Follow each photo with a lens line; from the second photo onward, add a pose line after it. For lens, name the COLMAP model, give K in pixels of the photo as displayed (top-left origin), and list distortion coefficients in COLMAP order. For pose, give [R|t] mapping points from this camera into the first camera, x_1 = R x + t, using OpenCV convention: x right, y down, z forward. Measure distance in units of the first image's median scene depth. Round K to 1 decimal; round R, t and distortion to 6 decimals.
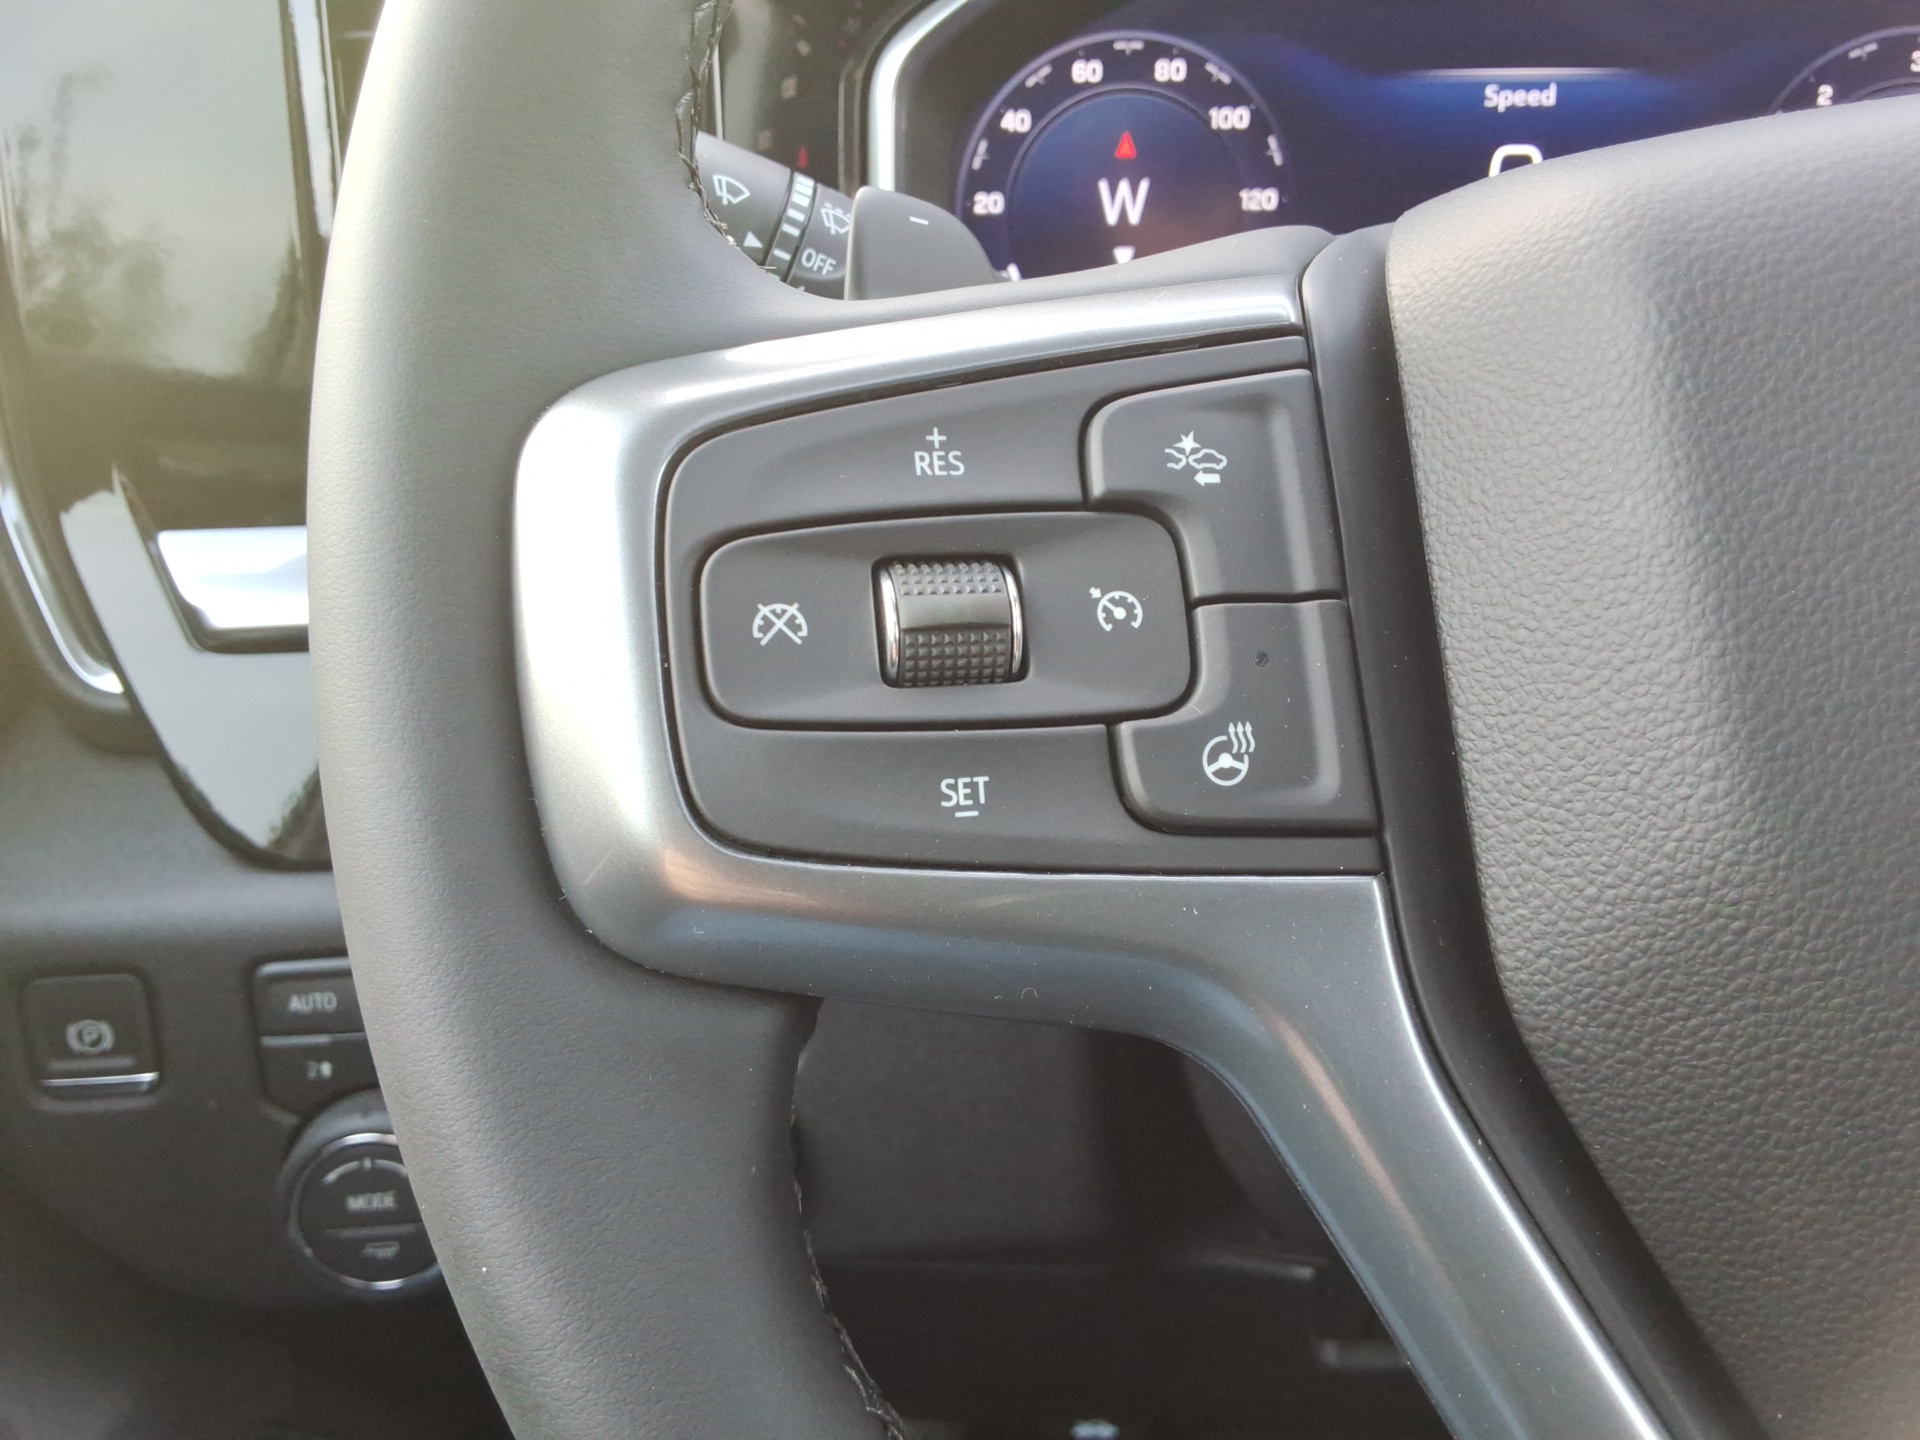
lens RADIAL K [[1579.1, 0, 979.9], [0, 1579.1, 703.7], [0, 0, 1]] dist [0.120065, -0.211757]
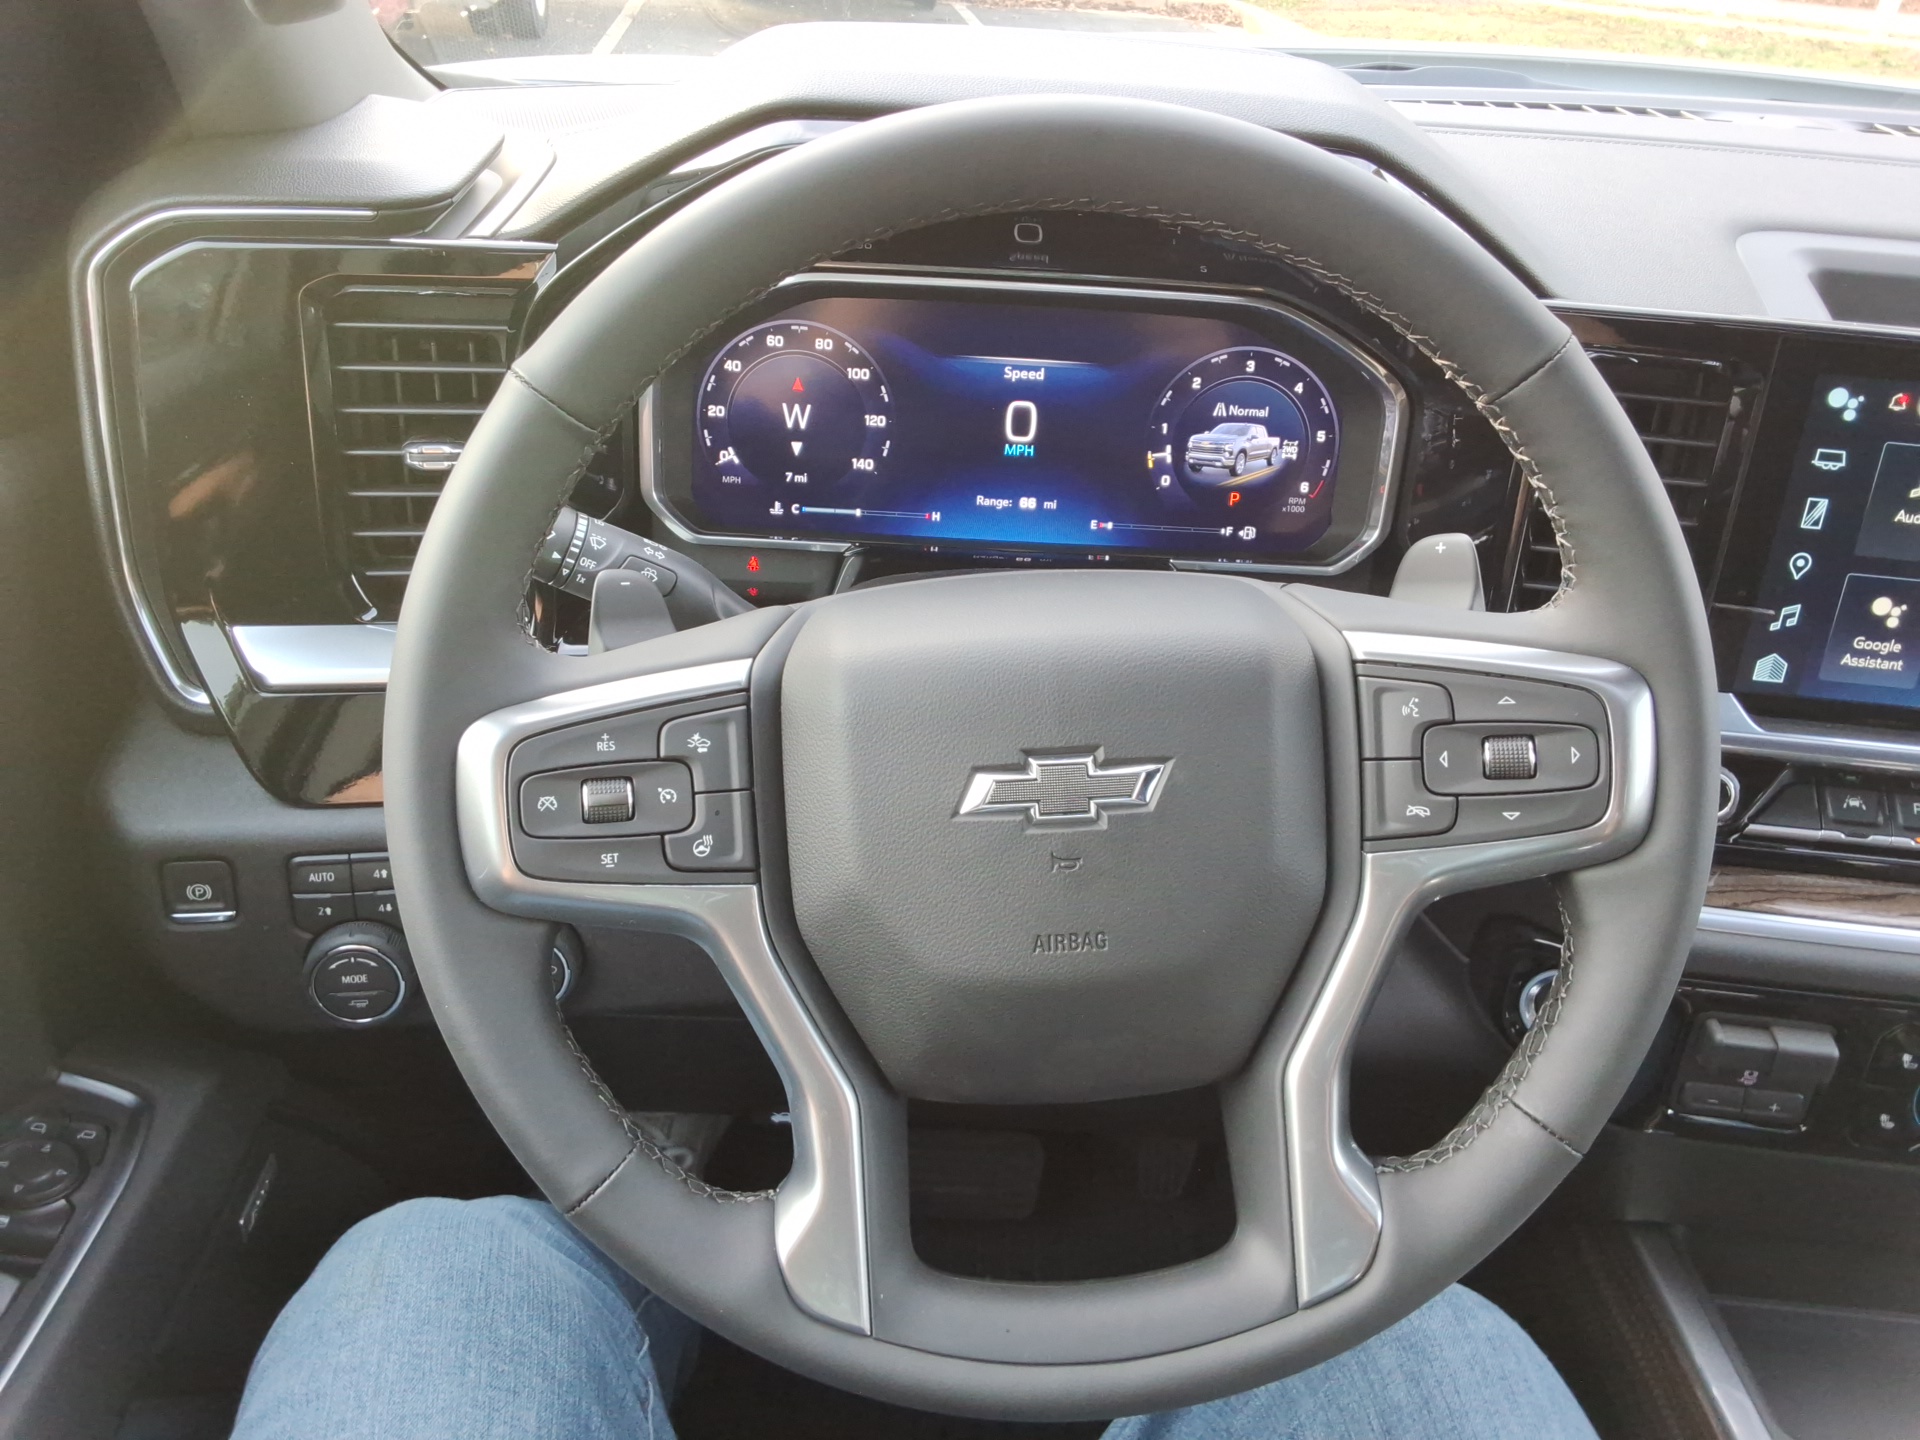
lens RADIAL K [[1545.9, 0, 978.4], [0, 1545.9, 699.6], [0, 0, 1]] dist [0.143047, -0.253086]
pose [[0.995352, 0.037399, 0.088748, 0.187751], [-0.048318, 0.991071, 0.124271, -0.293644], [-0.083308, -0.127982, 0.988271, -0.887742]]
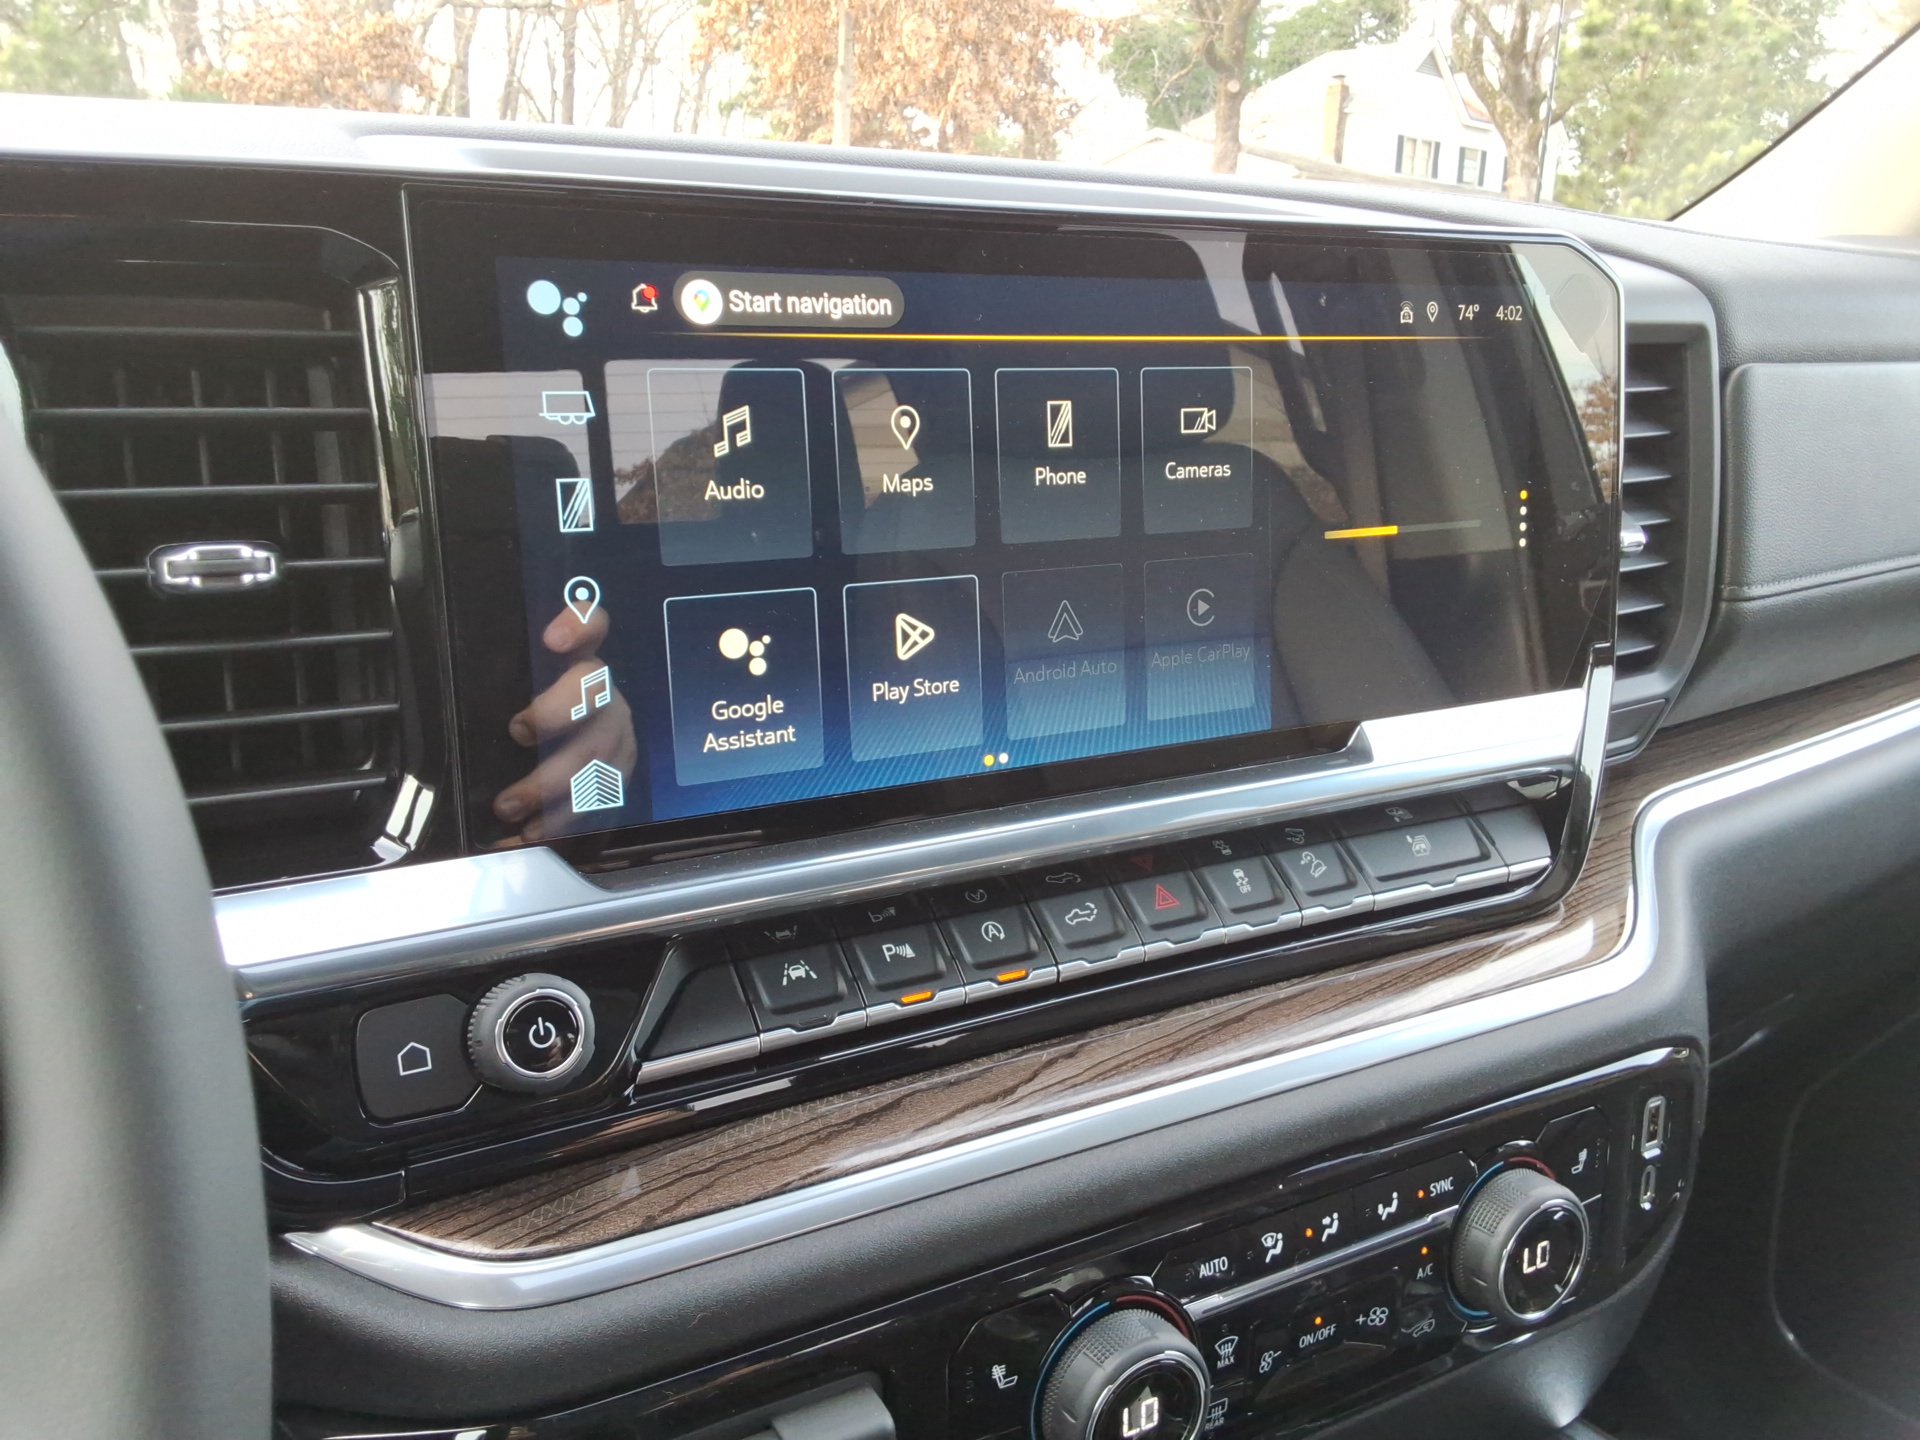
lens RADIAL K [[1534.5, 0, 976.8], [0, 1534.5, 706.2], [0, 0, 1]] dist [0.145734, -0.254534]
pose [[0.774728, -0.127943, 0.619215, 0.864482], [0.202229, 0.978013, -0.050940, -0.084471], [-0.599083, 0.164688, 0.783567, -0.076926]]
